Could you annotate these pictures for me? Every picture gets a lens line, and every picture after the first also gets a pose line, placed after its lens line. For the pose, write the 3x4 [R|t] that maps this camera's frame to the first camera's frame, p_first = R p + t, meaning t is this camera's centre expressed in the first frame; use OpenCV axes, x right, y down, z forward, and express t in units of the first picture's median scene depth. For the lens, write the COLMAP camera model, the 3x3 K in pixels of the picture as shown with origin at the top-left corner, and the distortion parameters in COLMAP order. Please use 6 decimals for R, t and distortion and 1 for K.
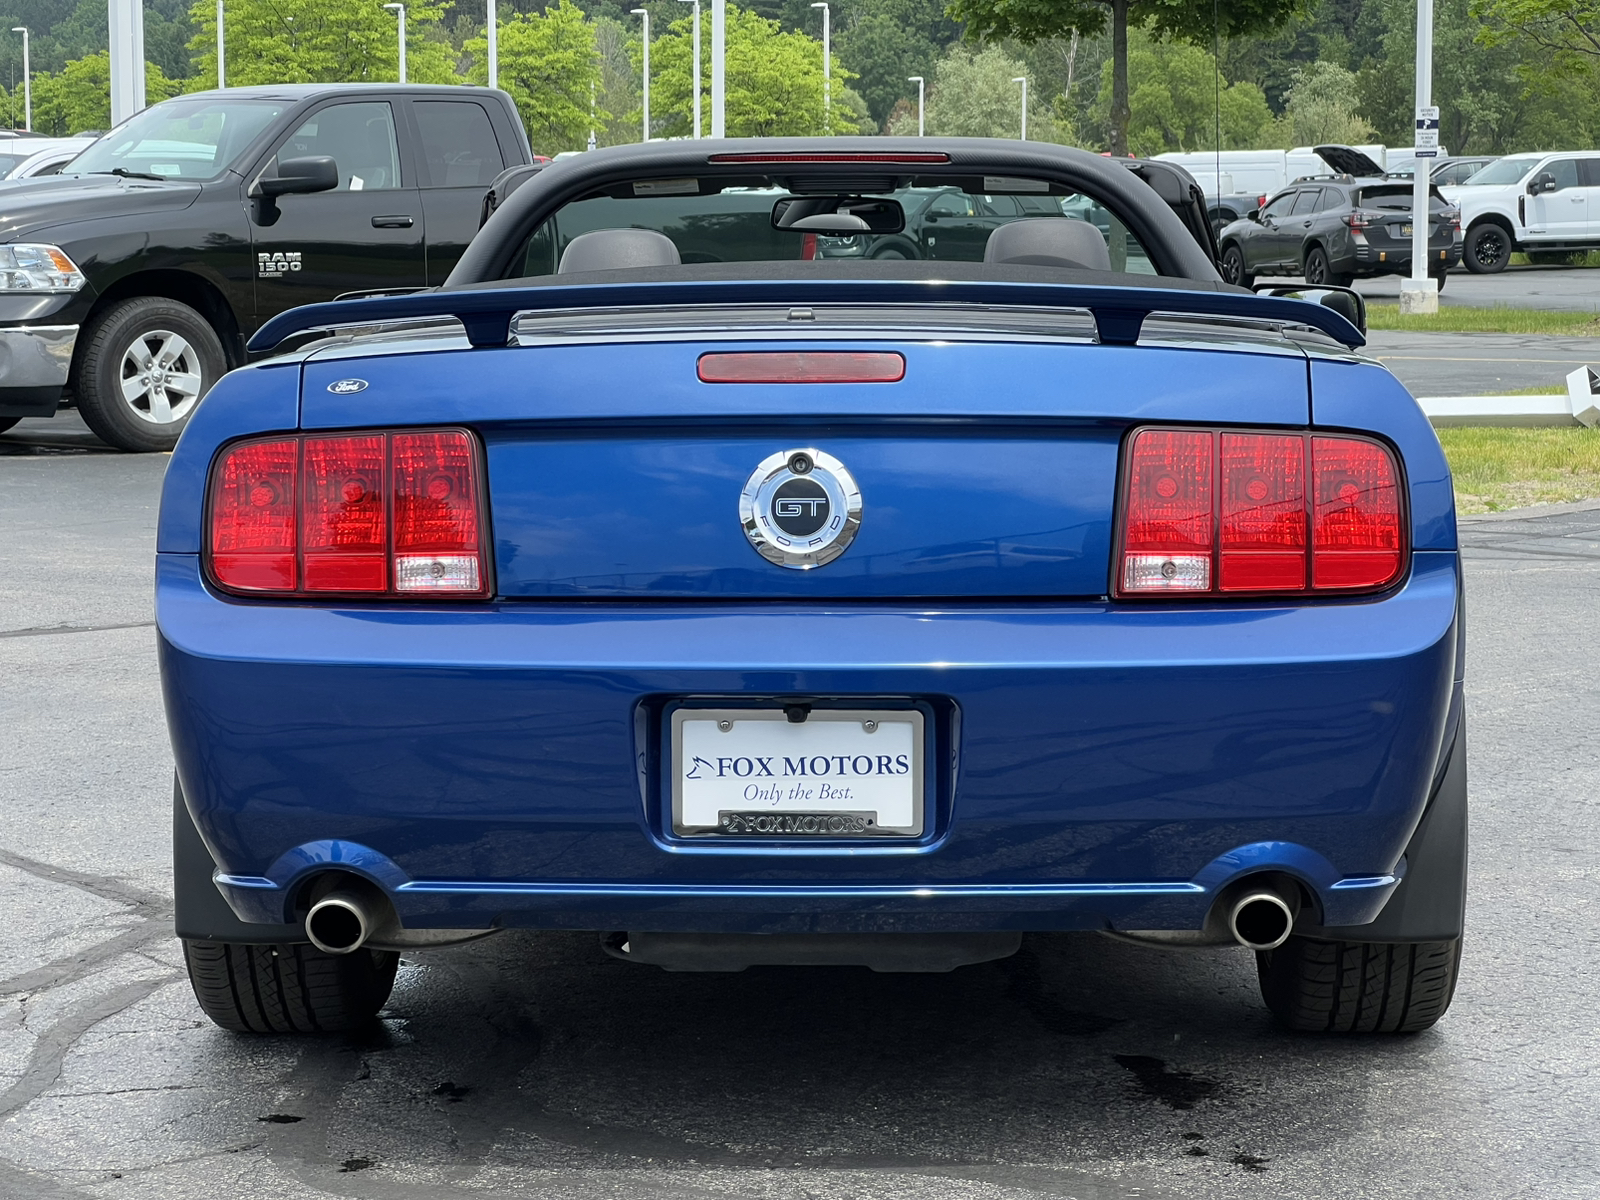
lens RADIAL K [[3461.3, 0, 797.2], [0, 3461.3, 570.6], [0, 0, 1]] dist [0.045524, 0.725934]
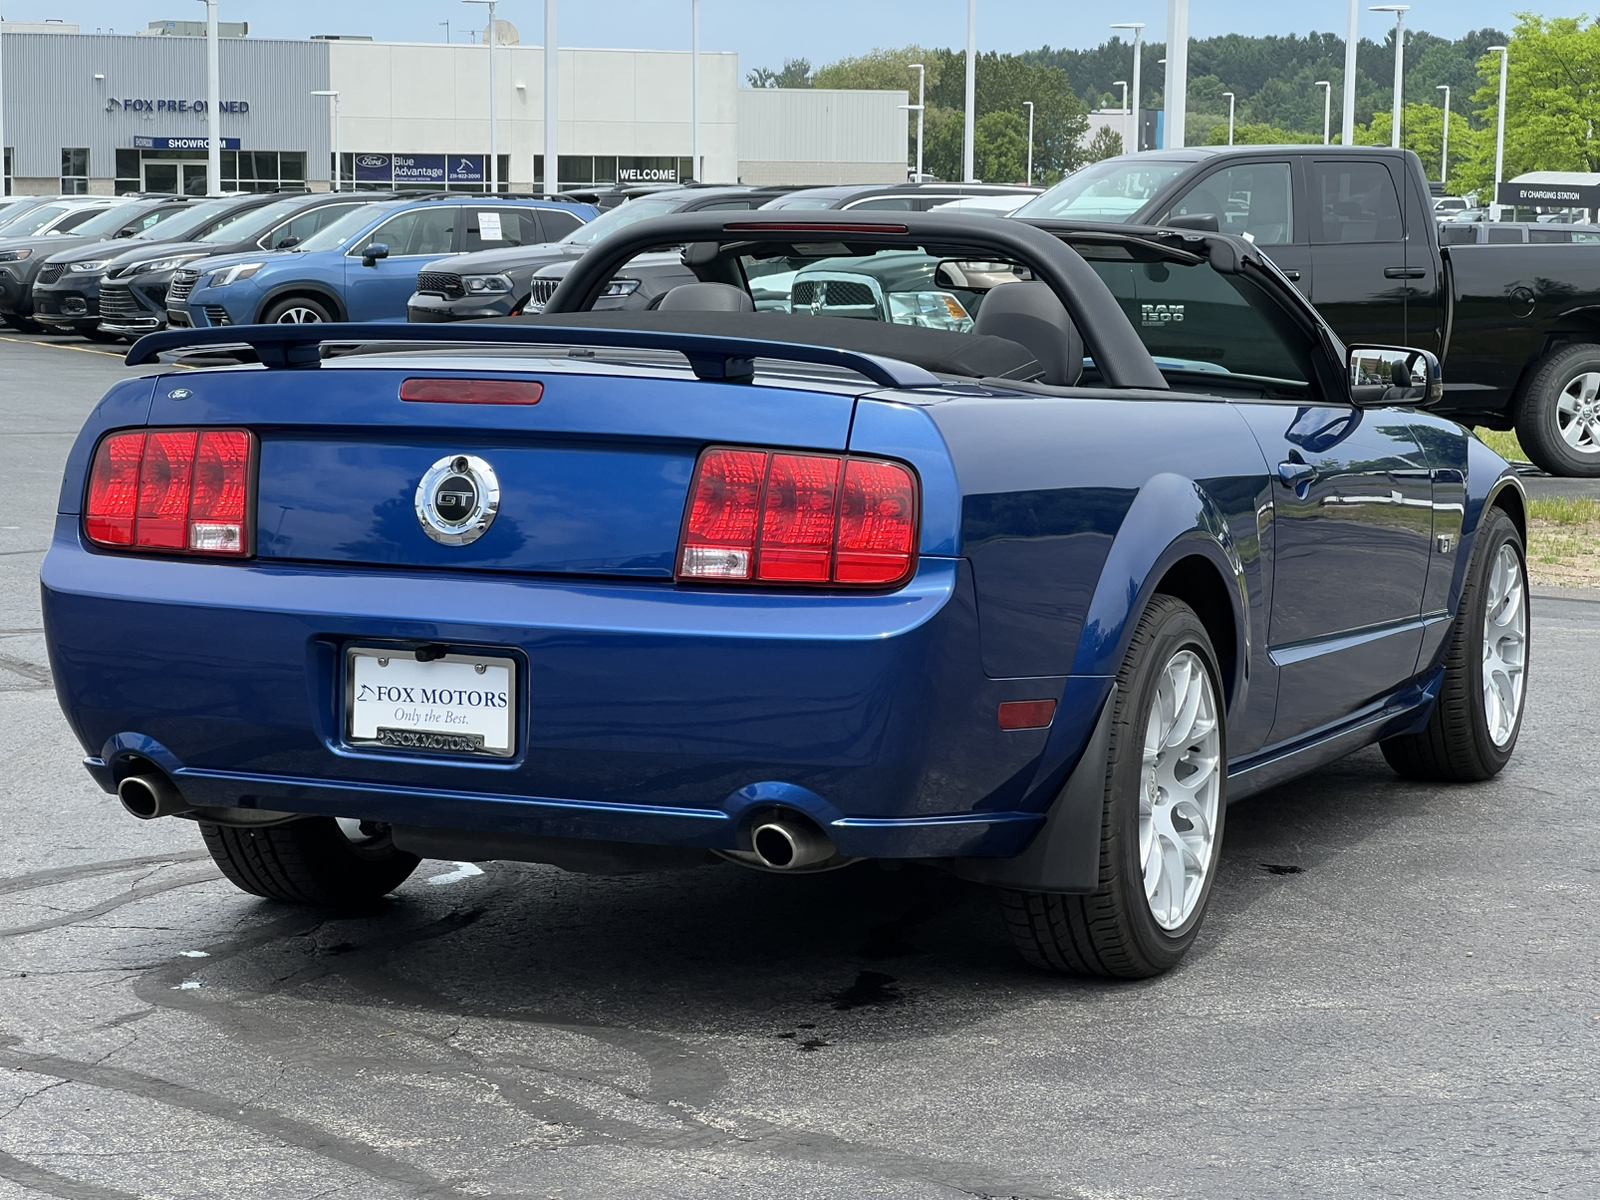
lens RADIAL K [[3461.3, 0, 797.2], [0, 3461.3, 570.6], [0, 0, 1]] dist [0.045524, 0.725934]
pose [[0.933740, 0.048822, -0.354607, 0.581363], [-0.054037, 0.998527, -0.004812, 0.008023], [0.353850, 0.023655, 0.935003, -0.168925]]
